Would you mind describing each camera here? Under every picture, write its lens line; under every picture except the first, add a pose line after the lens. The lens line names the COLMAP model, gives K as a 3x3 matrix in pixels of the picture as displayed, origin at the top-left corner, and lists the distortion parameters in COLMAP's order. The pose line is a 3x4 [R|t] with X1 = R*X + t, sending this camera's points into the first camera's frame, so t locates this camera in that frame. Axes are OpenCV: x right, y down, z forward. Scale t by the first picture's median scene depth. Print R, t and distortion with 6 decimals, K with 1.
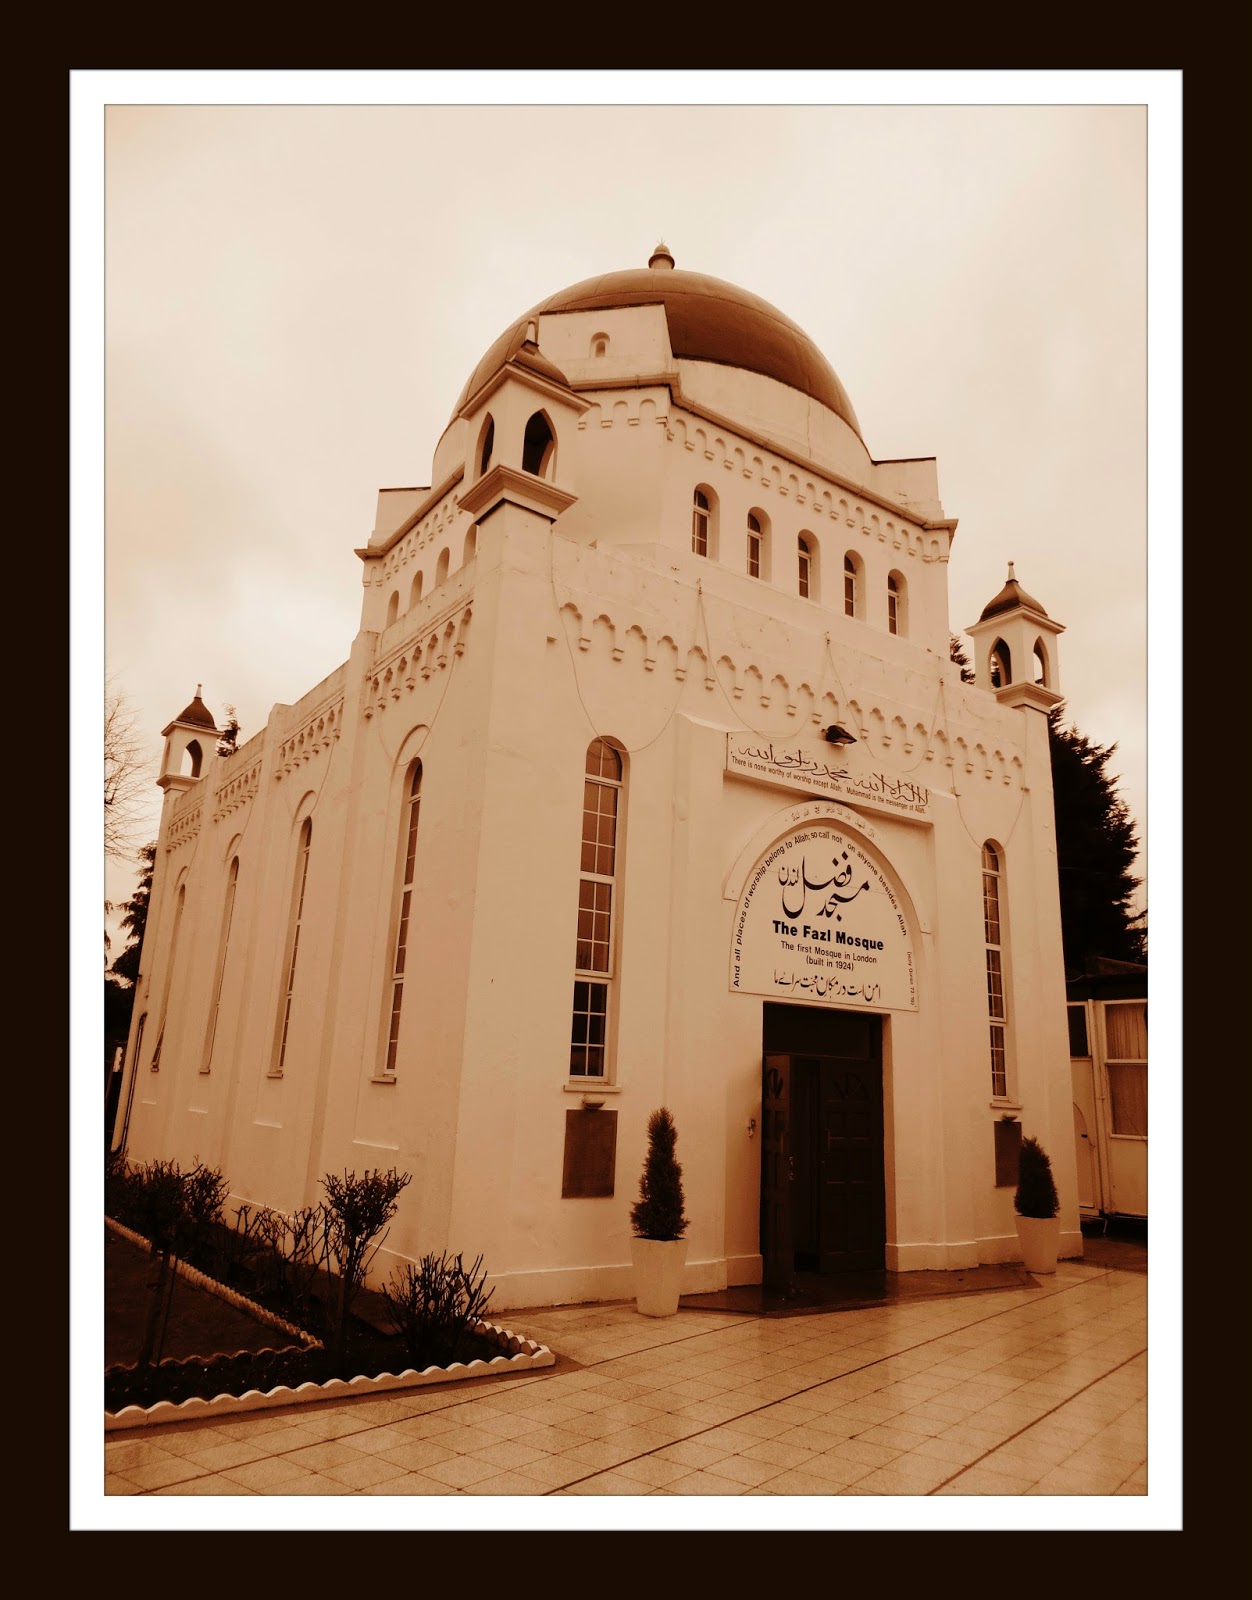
lens RADIAL K [[1058.4, 0, 664.9], [0, 1058.4, 815.6], [0, 0, 1]] dist [0.002588, 0.000423]
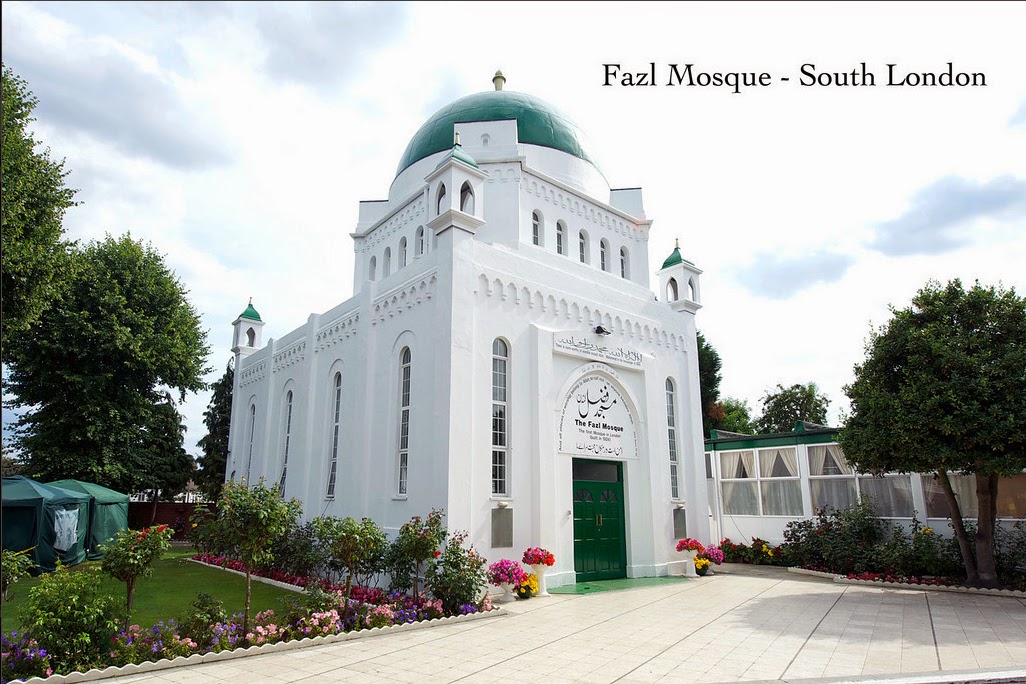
lens RADIAL K [[594.2, 0, 509.8], [0, 594.2, 382.6], [0, 0, 1]] dist [0.024763, -0.000494]
pose [[0.997098, -0.019875, 0.073489, -0.109337], [0.015928, 0.998419, 0.053897, -0.039741], [-0.074444, -0.052570, 0.995839, -0.173906]]
